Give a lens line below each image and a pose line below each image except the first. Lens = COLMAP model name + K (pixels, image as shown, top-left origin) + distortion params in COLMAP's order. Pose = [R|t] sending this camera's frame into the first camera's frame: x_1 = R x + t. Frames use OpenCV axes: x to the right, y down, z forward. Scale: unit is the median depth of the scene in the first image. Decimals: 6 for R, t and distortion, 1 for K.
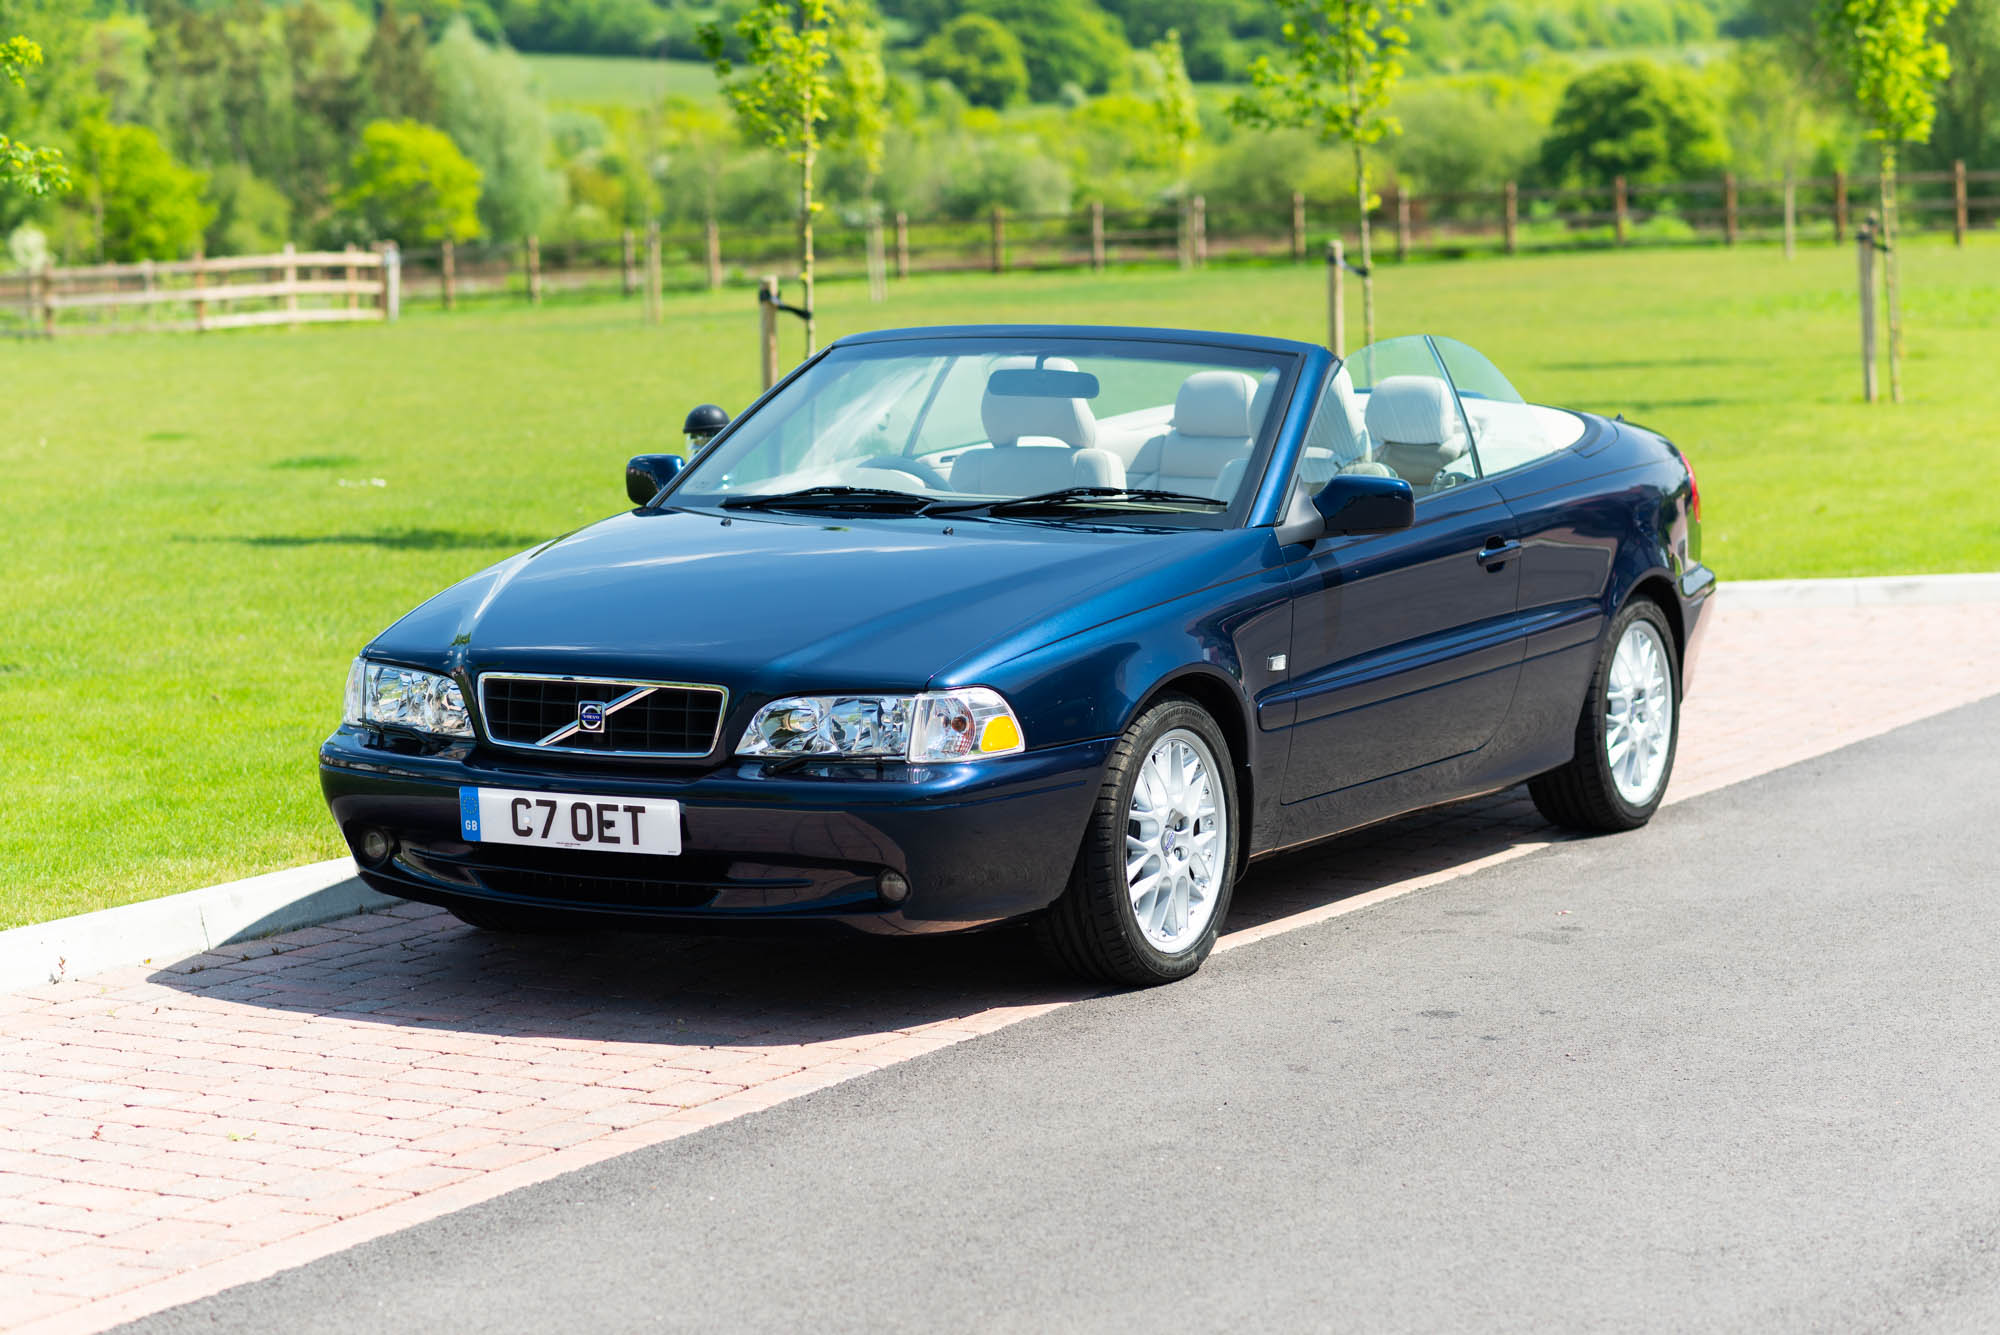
lens RADIAL K [[4834.6, 0, 974.0], [0, 4834.6, 670.2], [0, 0, 1]] dist [0.043678, -0.928458]
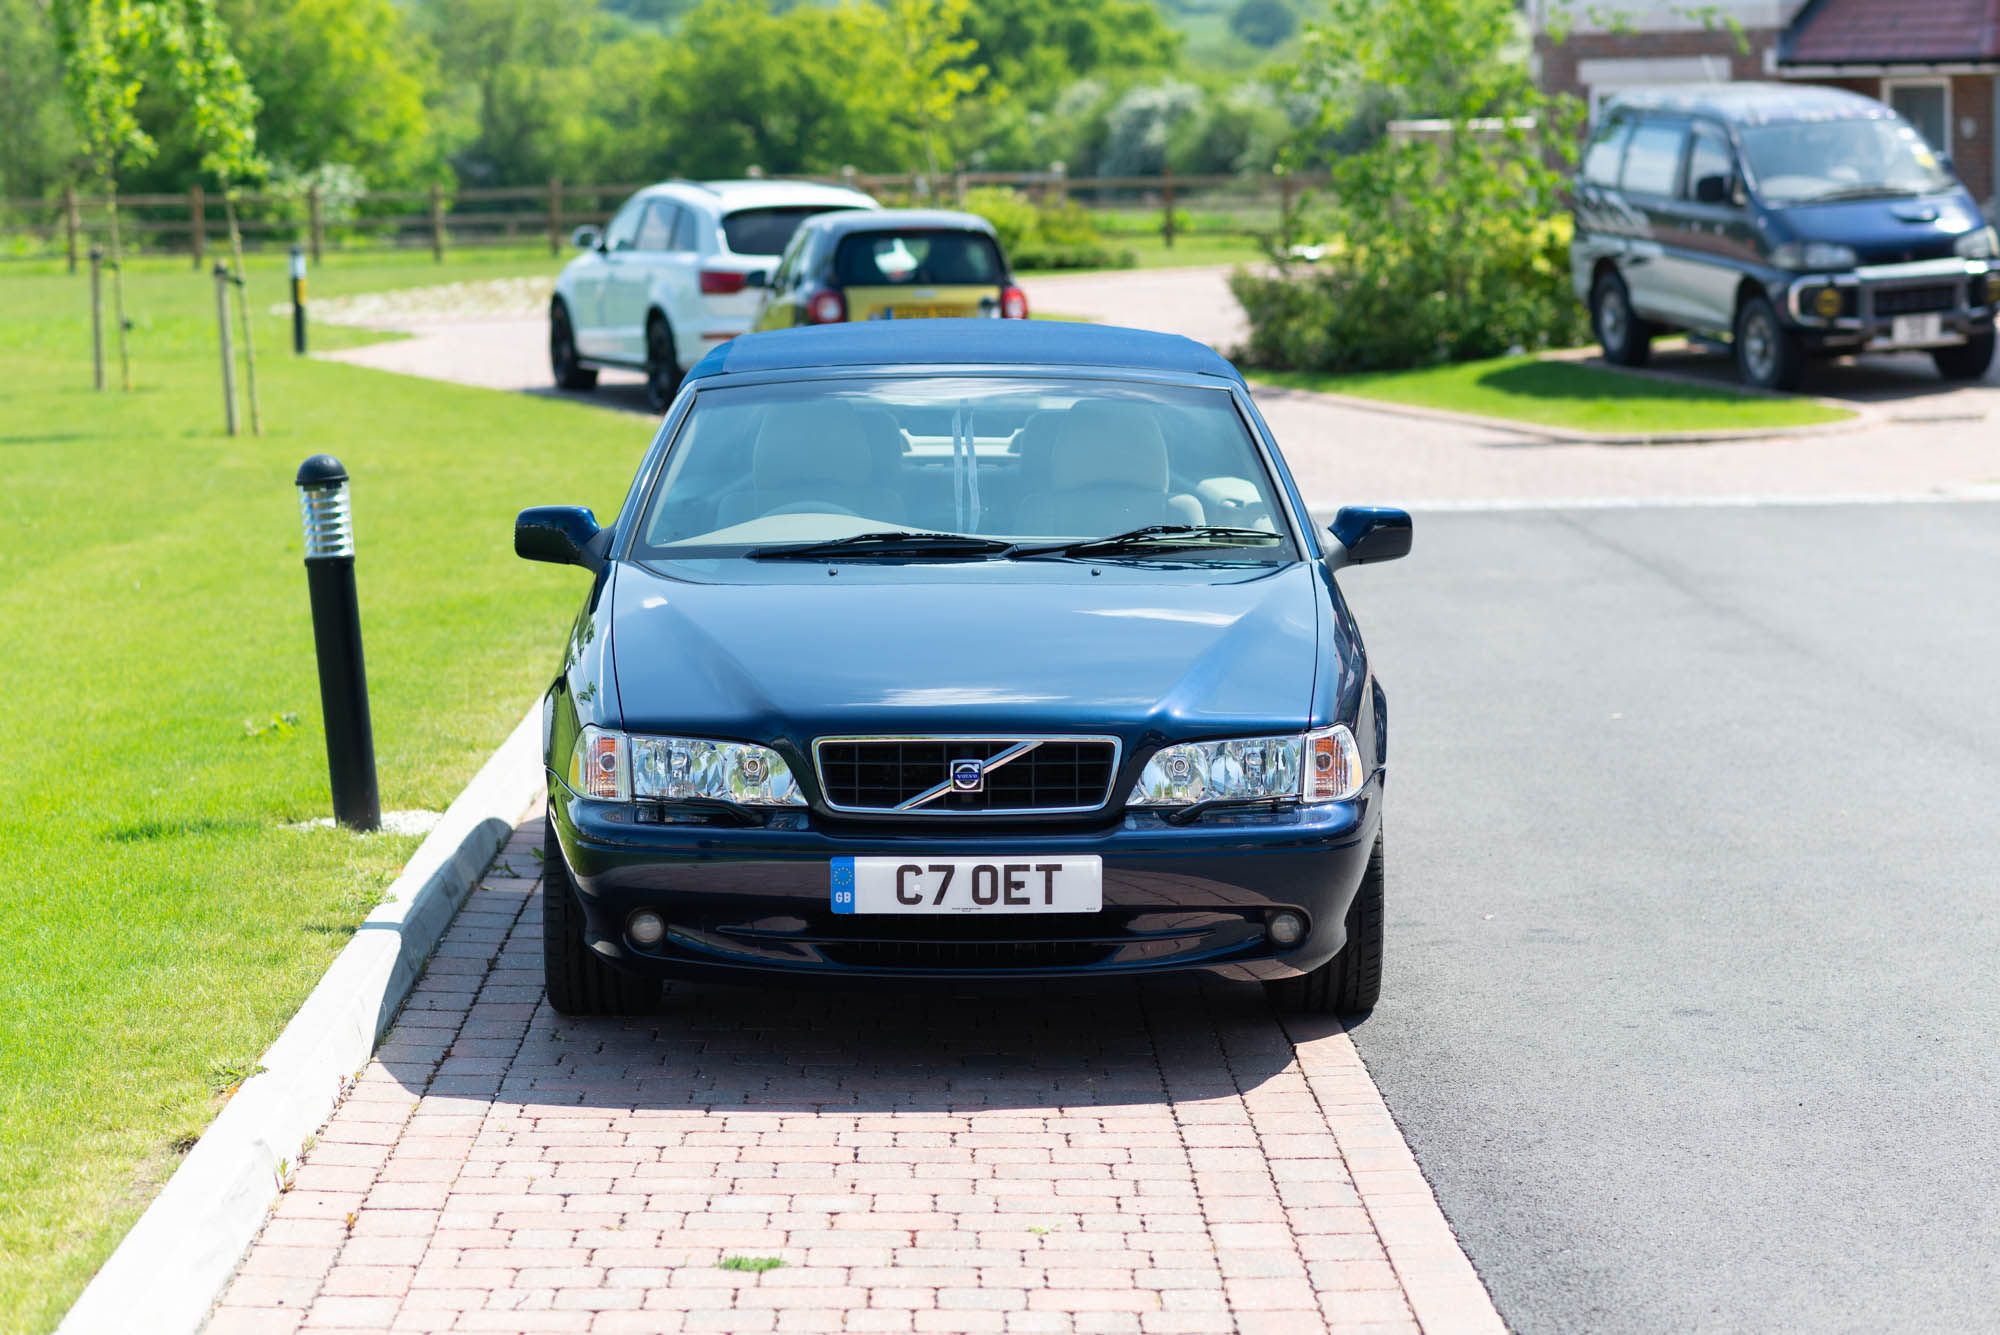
lens RADIAL K [[4834.6, 0, 974.0], [0, 4834.6, 670.2], [0, 0, 1]] dist [0.043678, -0.928458]
pose [[0.873322, -0.044198, 0.485134, -0.510063], [0.047259, 0.998865, 0.005927, -0.015965], [-0.484845, 0.017751, 0.874420, 0.145711]]
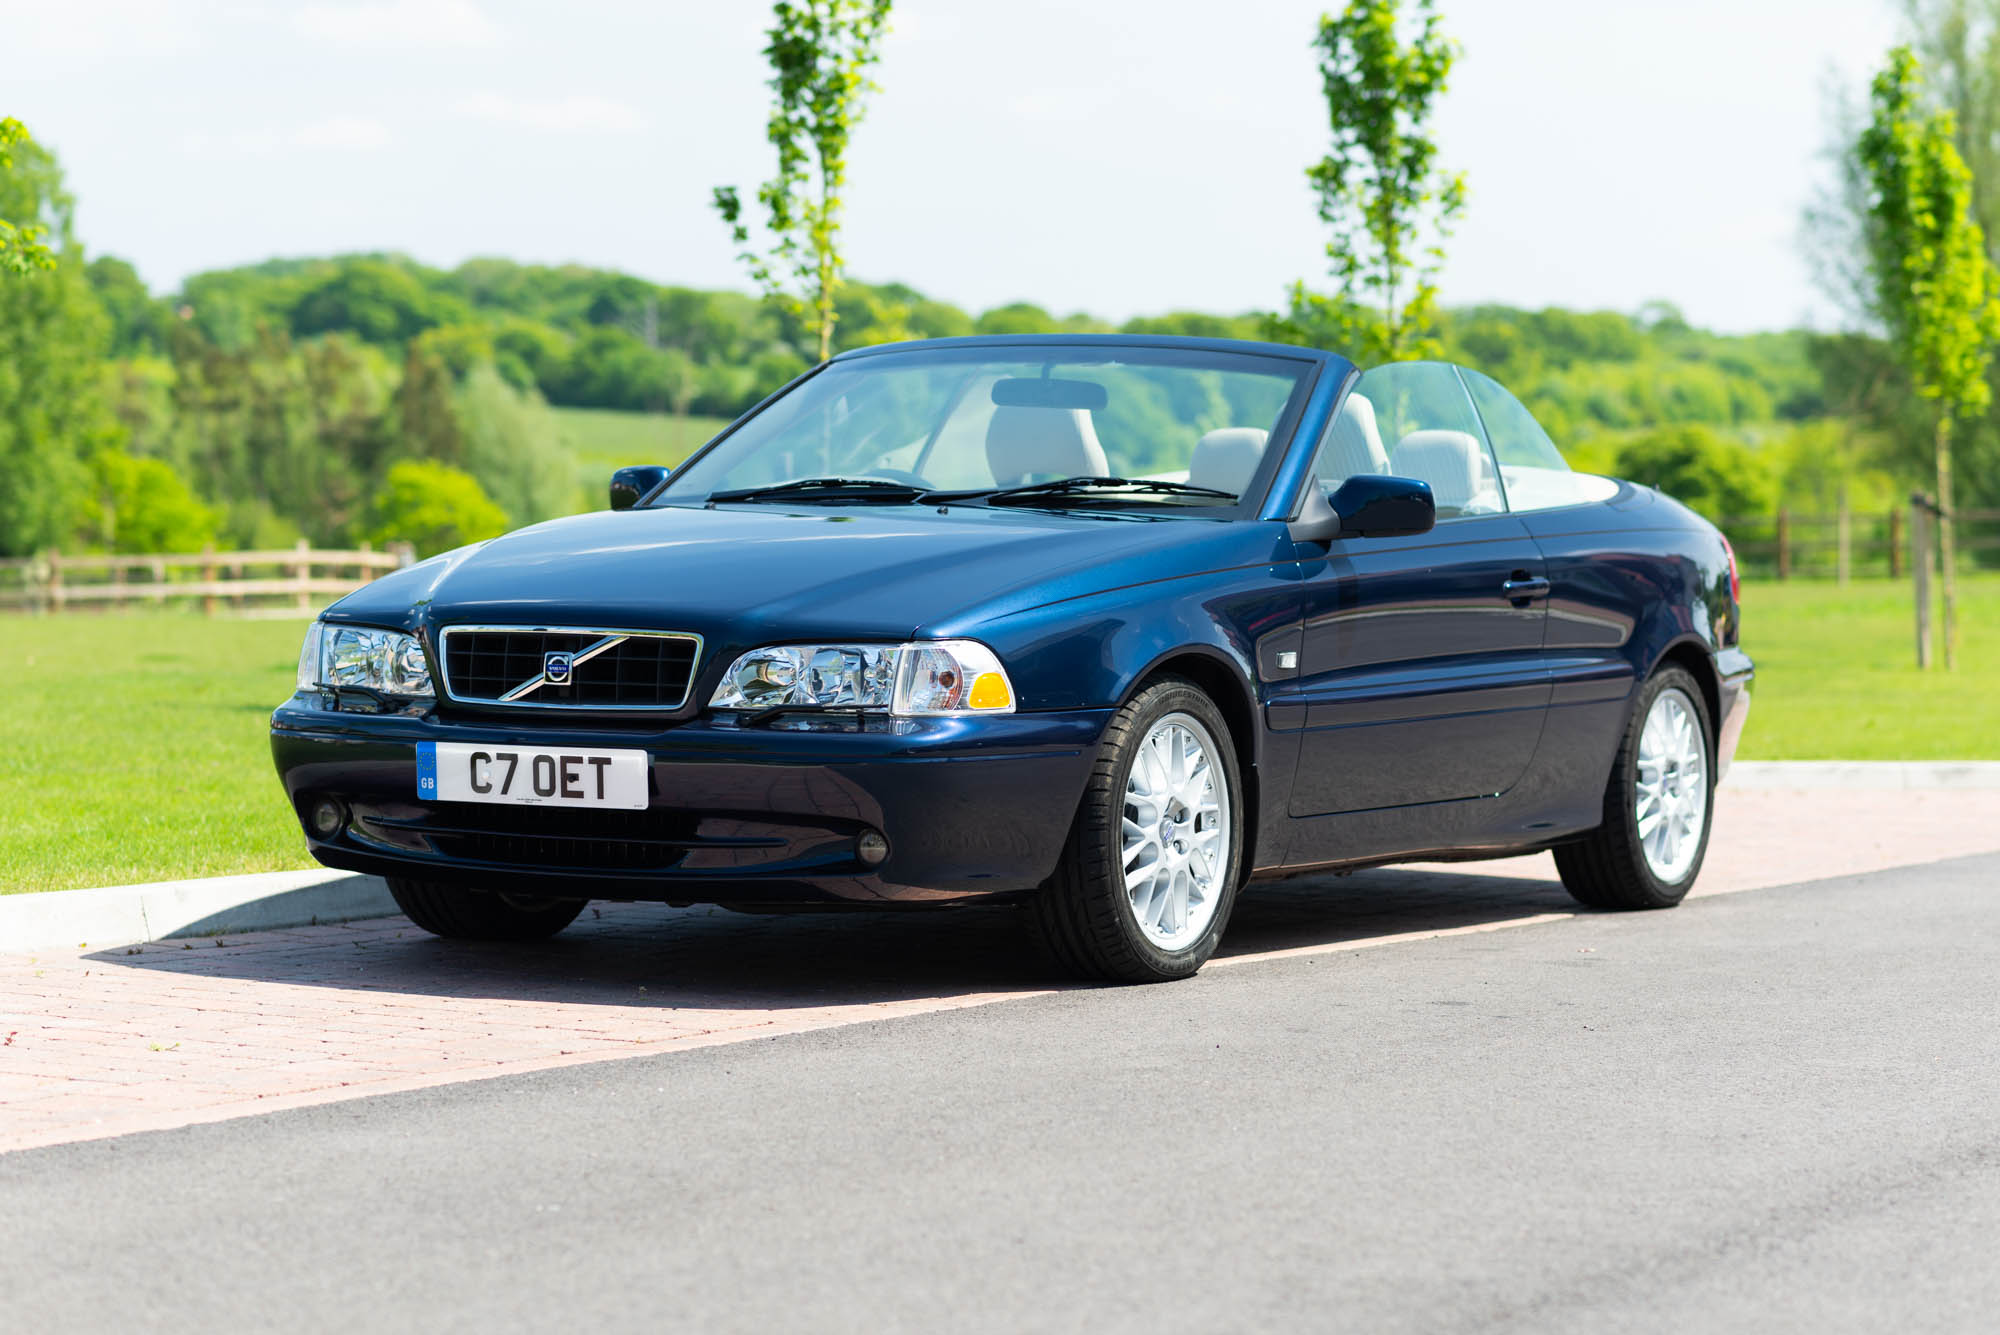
lens RADIAL K [[4966.7, 0, 1000.0], [0, 4966.7, 667.5], [0, 0, 1]] dist [0.024470, -0.621781]
pose [[0.999751, 0.022203, -0.002089, 0.008648], [-0.022299, 0.996660, -0.078564, 0.078436], [0.000337, 0.078591, 0.996907, 0.030595]]
